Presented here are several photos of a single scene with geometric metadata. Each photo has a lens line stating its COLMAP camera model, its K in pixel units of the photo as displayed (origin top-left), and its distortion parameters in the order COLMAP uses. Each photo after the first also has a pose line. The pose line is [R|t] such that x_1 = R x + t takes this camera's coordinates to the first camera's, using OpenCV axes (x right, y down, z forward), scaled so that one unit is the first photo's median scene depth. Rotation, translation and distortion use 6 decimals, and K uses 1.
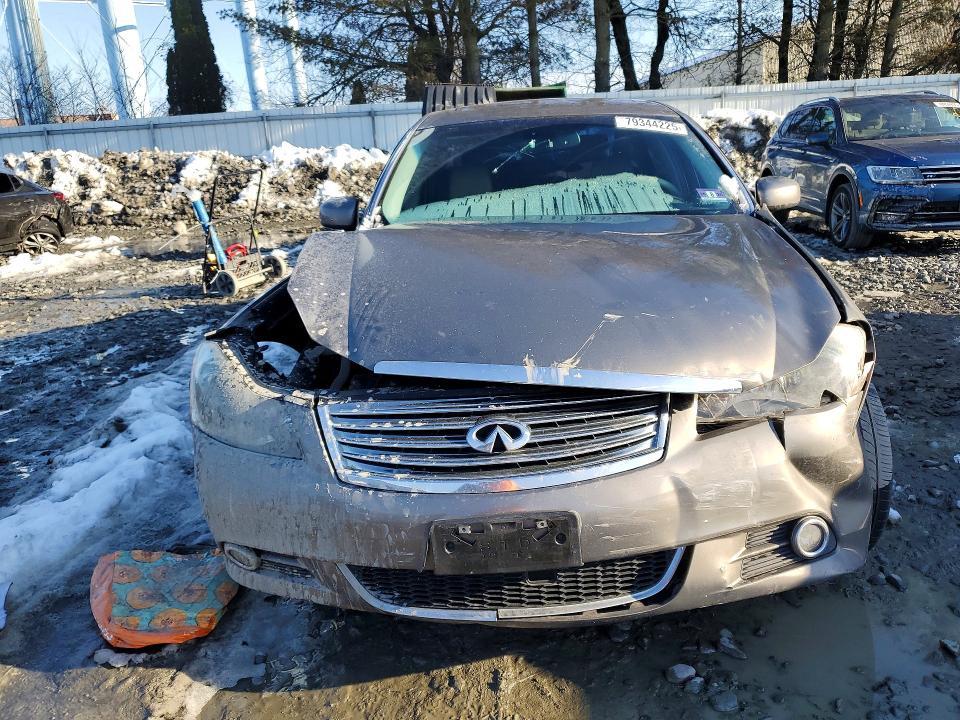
lens RADIAL K [[749.5, 0, 480.0], [0, 749.5, 360.0], [0, 0, 1]] dist [0.004249, 0.001415]
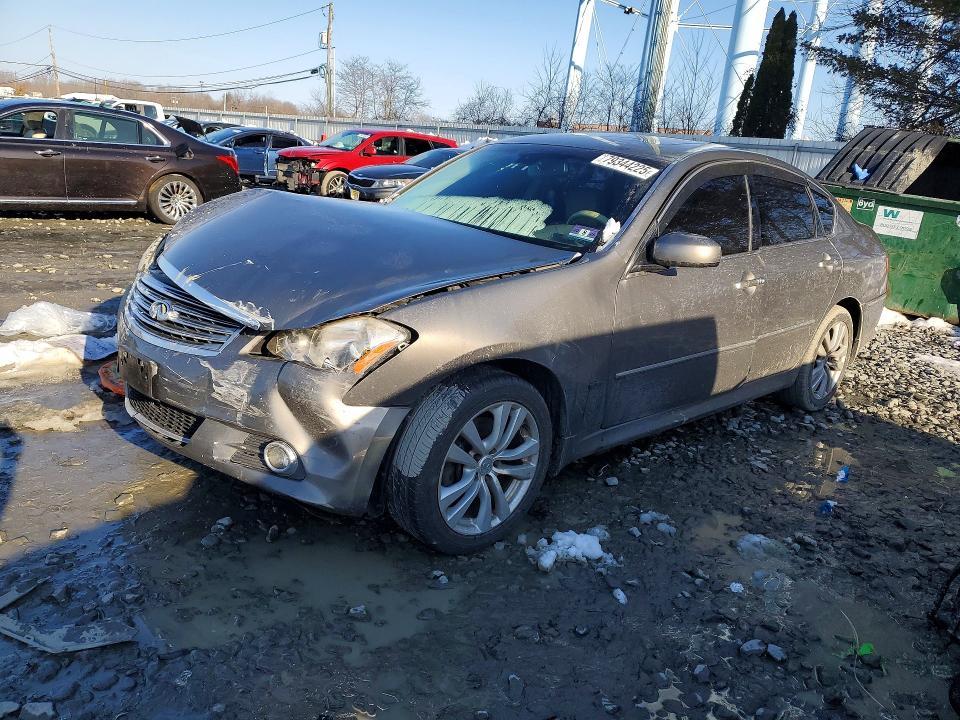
lens RADIAL K [[749.5, 0, 480.0], [0, 749.5, 360.0], [0, 0, 1]] dist [0.004249, 0.001415]
pose [[0.697401, 0.301243, -0.650295, 0.895959], [-0.320044, 0.942777, 0.093505, -0.095946], [0.641251, 0.142913, 0.753905, 0.126206]]
